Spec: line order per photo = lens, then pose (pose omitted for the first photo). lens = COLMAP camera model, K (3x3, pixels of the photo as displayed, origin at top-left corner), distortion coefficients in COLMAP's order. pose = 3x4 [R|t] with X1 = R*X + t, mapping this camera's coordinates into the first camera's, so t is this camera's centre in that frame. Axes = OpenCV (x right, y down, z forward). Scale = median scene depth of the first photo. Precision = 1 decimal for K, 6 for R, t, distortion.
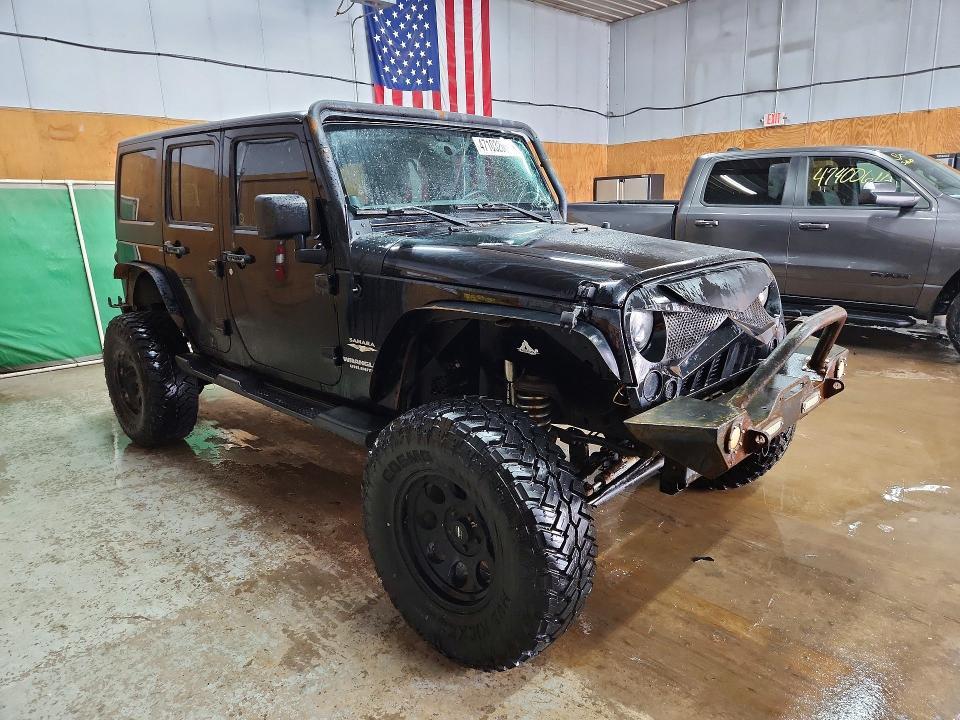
lens RADIAL K [[641.4, 0, 480.0], [0, 641.4, 360.0], [0, 0, 1]] dist [0.058471, -0.055826]
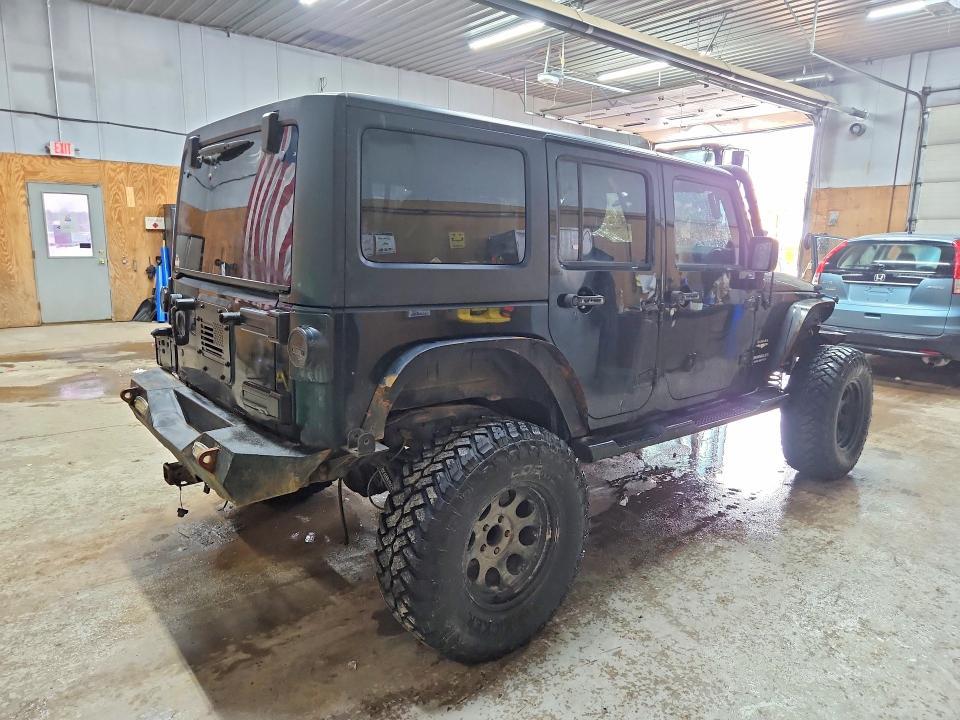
lens RADIAL K [[641.4, 0, 480.0], [0, 641.4, 360.0], [0, 0, 1]] dist [0.058471, -0.055826]
pose [[0.080080, -0.152440, 0.985063, -1.153119], [0.205675, 0.969498, 0.133312, -0.220379], [-0.975338, 0.191927, 0.108990, 1.003807]]
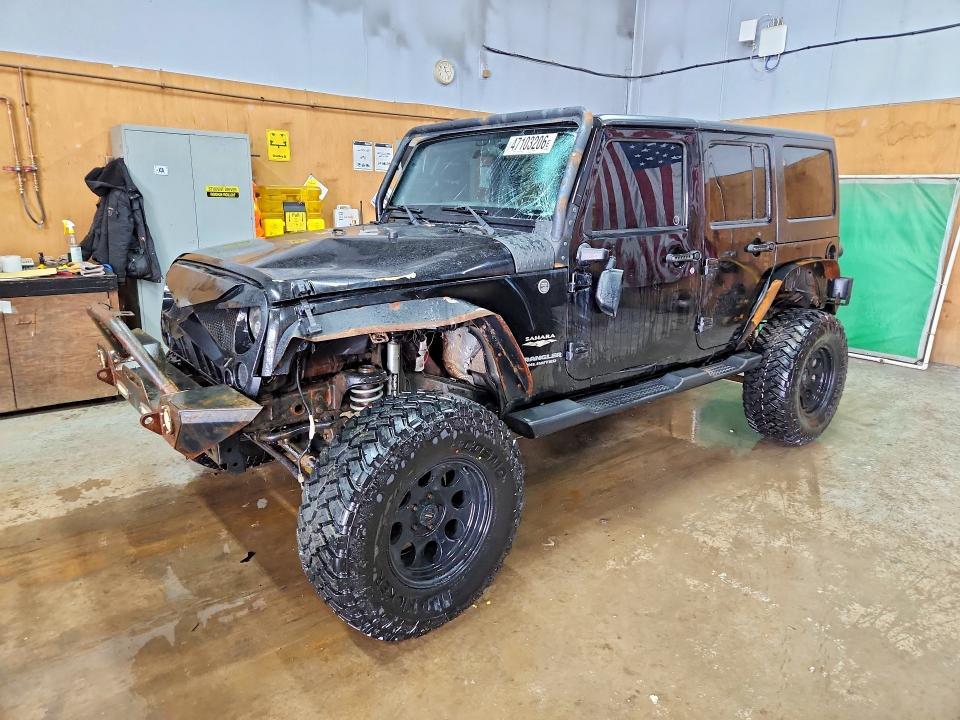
lens RADIAL K [[620.8, 0, 480.0], [0, 620.8, 360.0], [0, 0, 1]] dist [0.003610, 0.003000]
pose [[-0.096406, 0.276714, -0.956104, 0.842517], [-0.243212, 0.924911, 0.292210, -0.261812], [0.965170, 0.260707, -0.021867, 0.935980]]
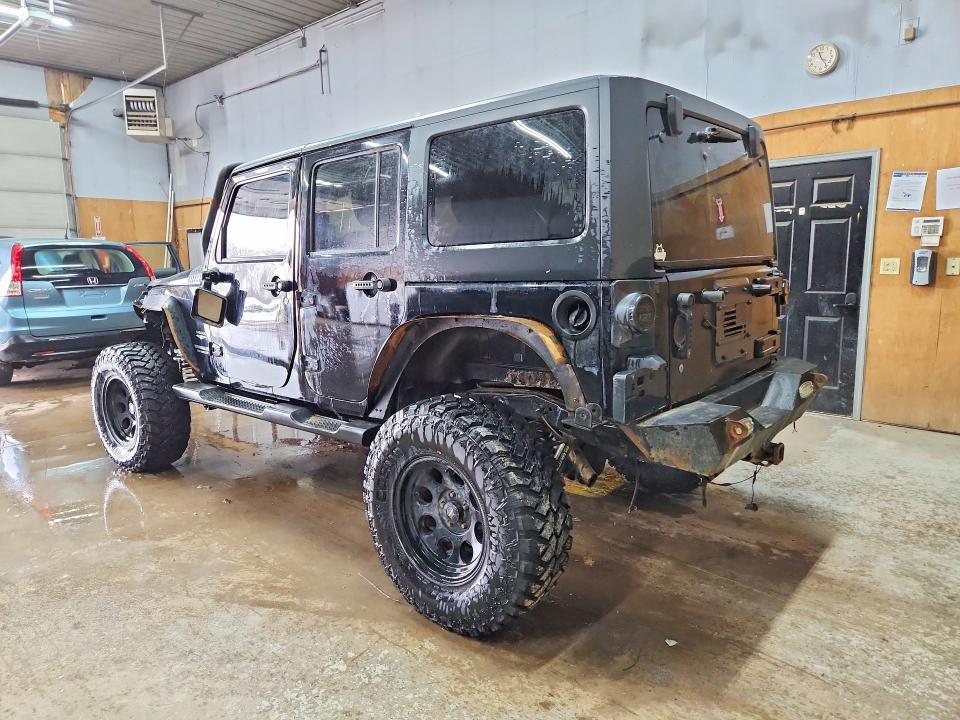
lens RADIAL K [[641.4, 0, 480.0], [0, 641.4, 360.0], [0, 0, 1]] dist [0.058471, -0.055826]
pose [[-0.994962, 0.067119, -0.074463, -0.180993], [0.033370, 0.922173, 0.385336, -0.441991], [0.094531, 0.380910, -0.919767, 1.969239]]
